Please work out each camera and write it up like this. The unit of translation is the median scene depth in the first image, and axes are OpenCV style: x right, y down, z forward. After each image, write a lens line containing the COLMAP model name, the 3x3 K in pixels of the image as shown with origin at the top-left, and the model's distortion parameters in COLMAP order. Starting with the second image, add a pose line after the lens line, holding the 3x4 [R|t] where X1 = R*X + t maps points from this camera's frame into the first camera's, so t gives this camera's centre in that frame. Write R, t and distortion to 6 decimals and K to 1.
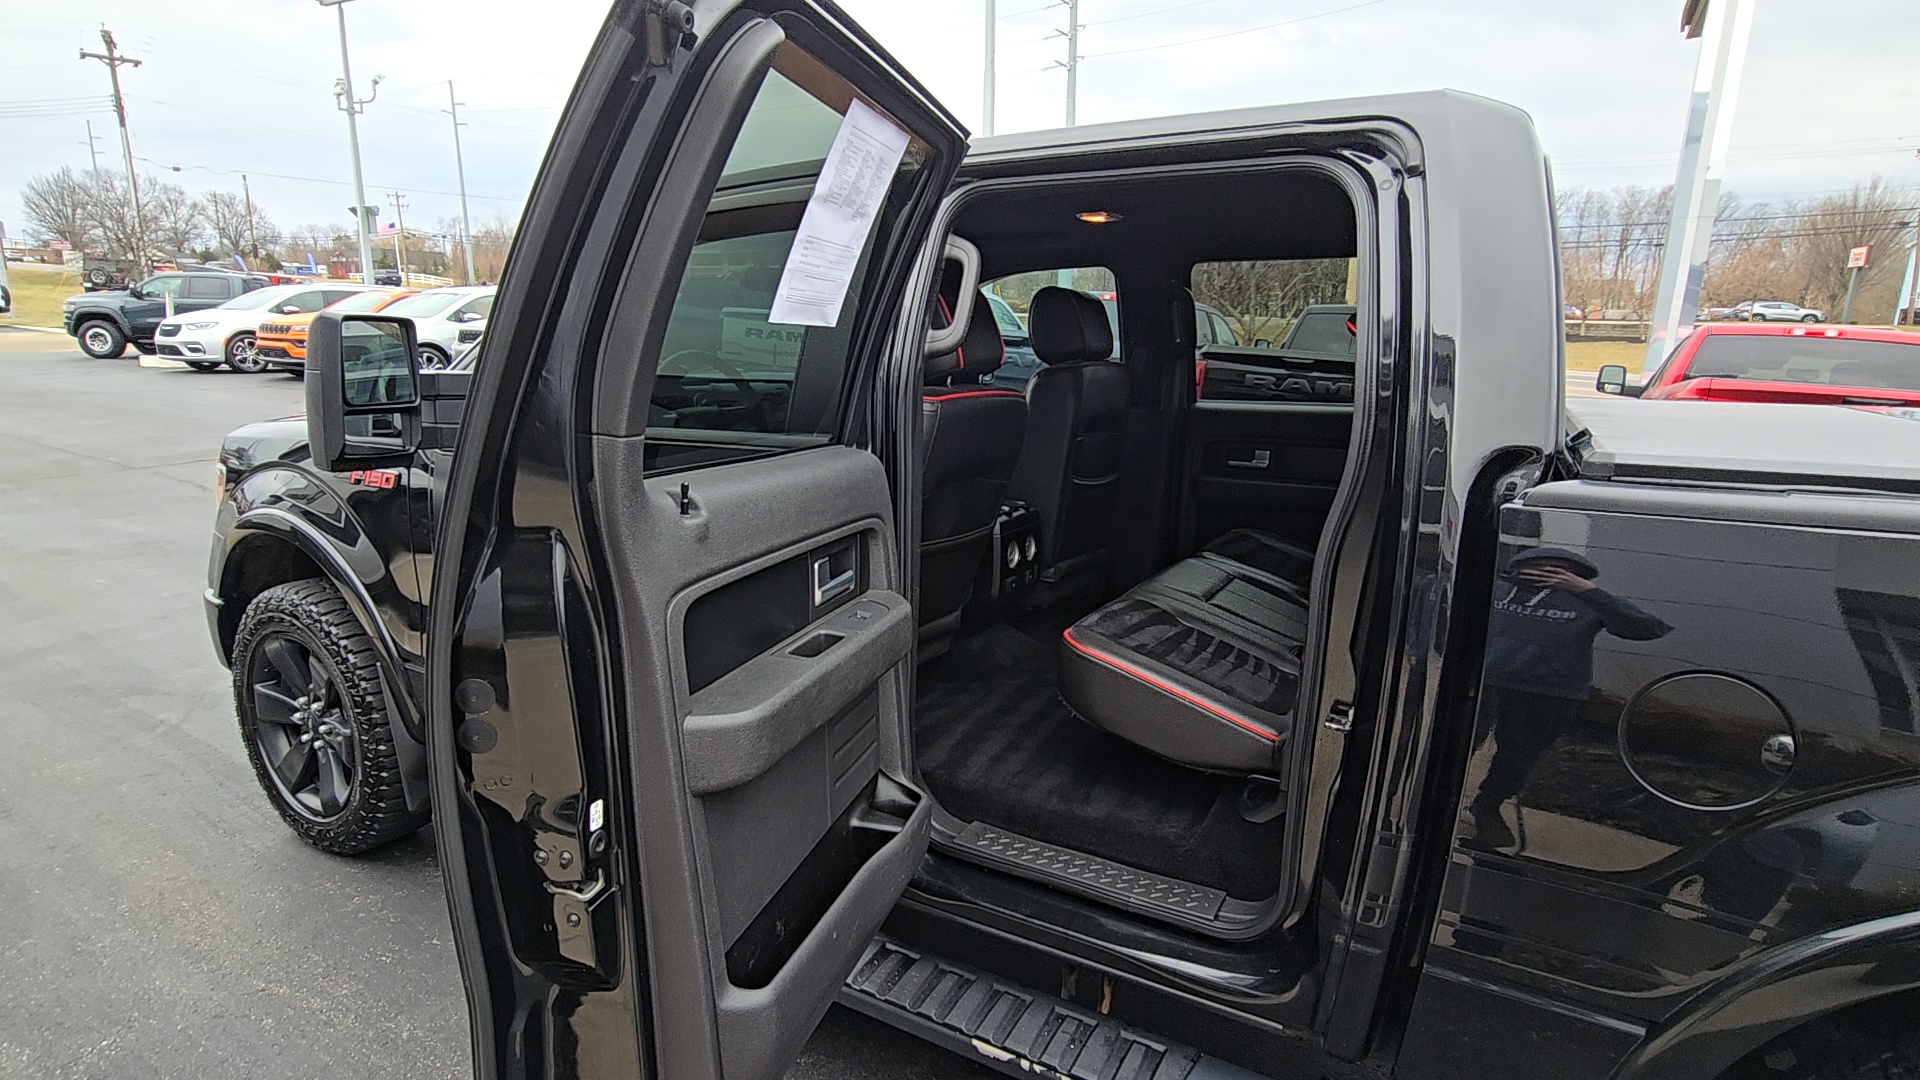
lens RADIAL K [[968.3, 0, 950.3], [0, 968.3, 544.5], [0, 0, 1]] dist [0.000234, -0.000119]
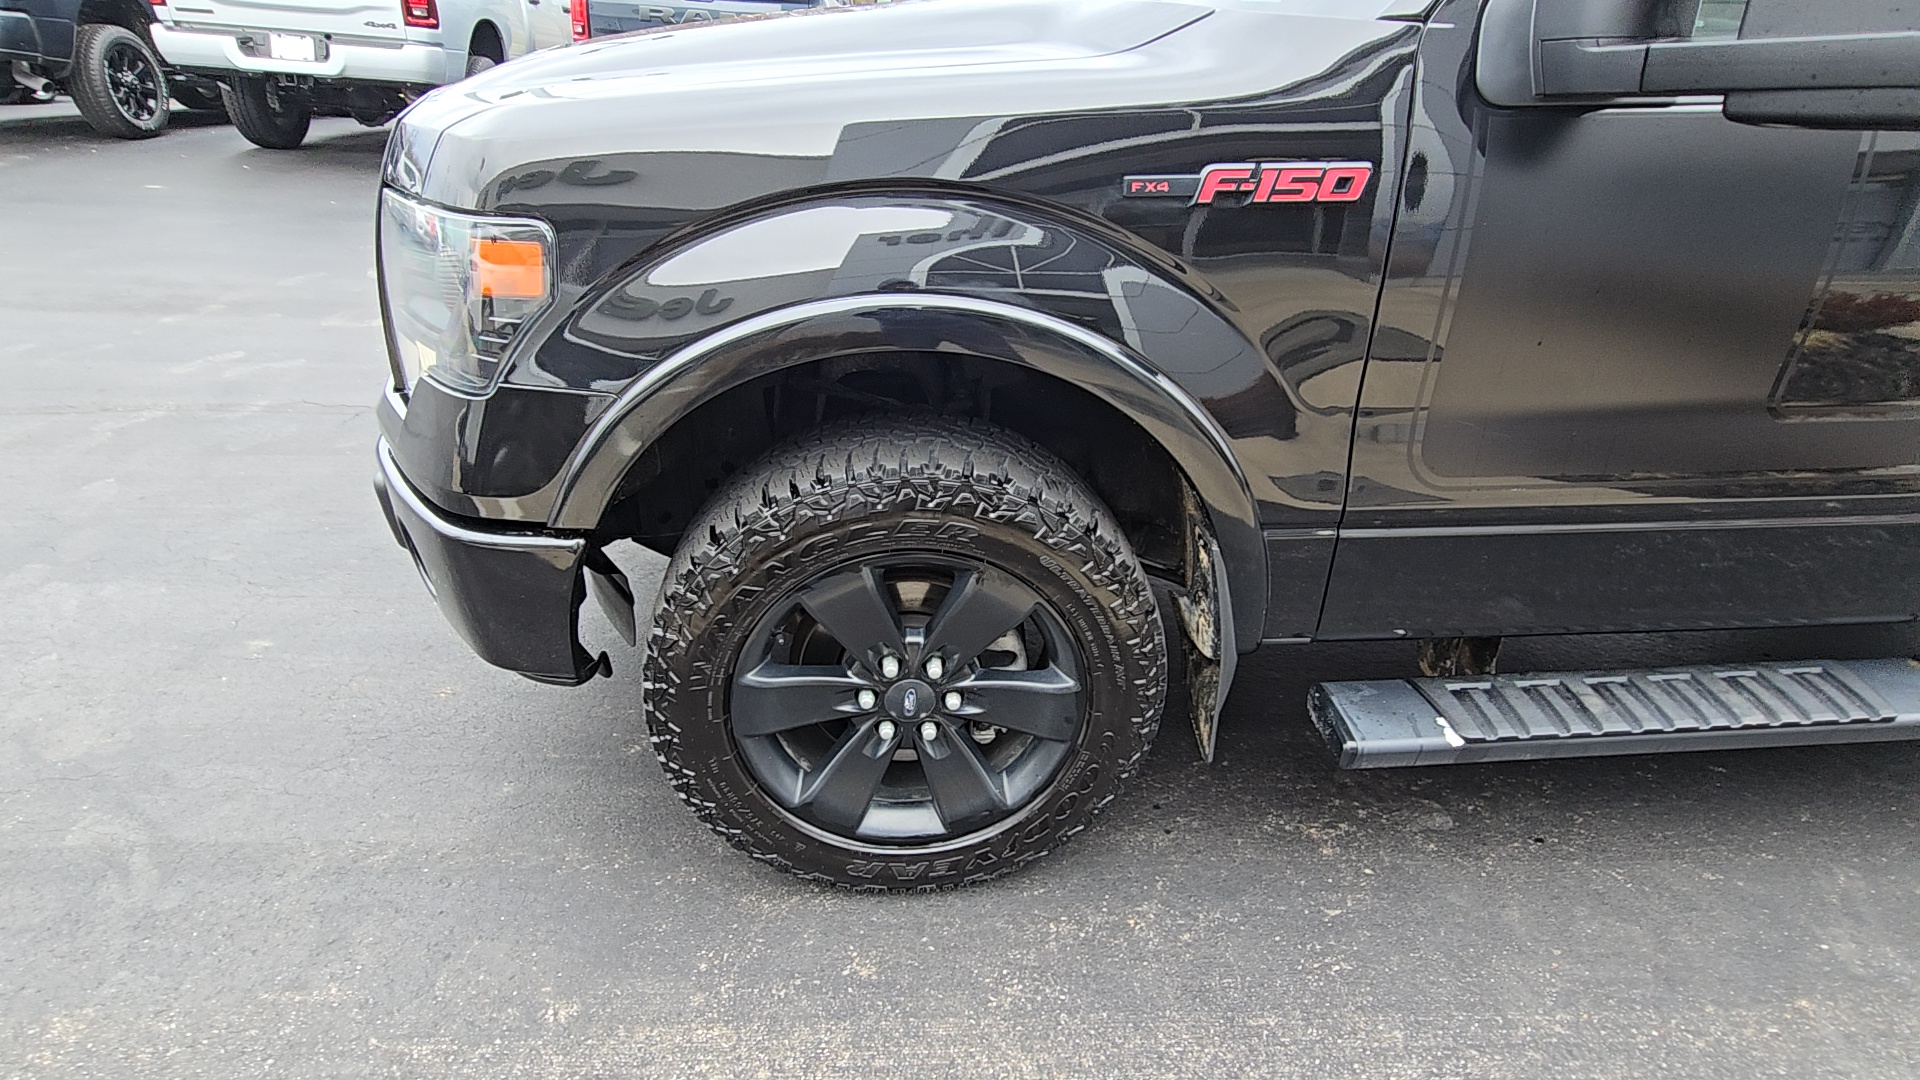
lens RADIAL K [[968.3, 0, 950.3], [0, 968.3, 544.5], [0, 0, 1]] dist [0.000234, -0.000119]
pose [[0.823185, -0.275048, 0.496704, -0.102814], [0.119321, 0.939097, 0.322272, -0.007711], [-0.555093, -0.206023, 0.805870, 0.067123]]
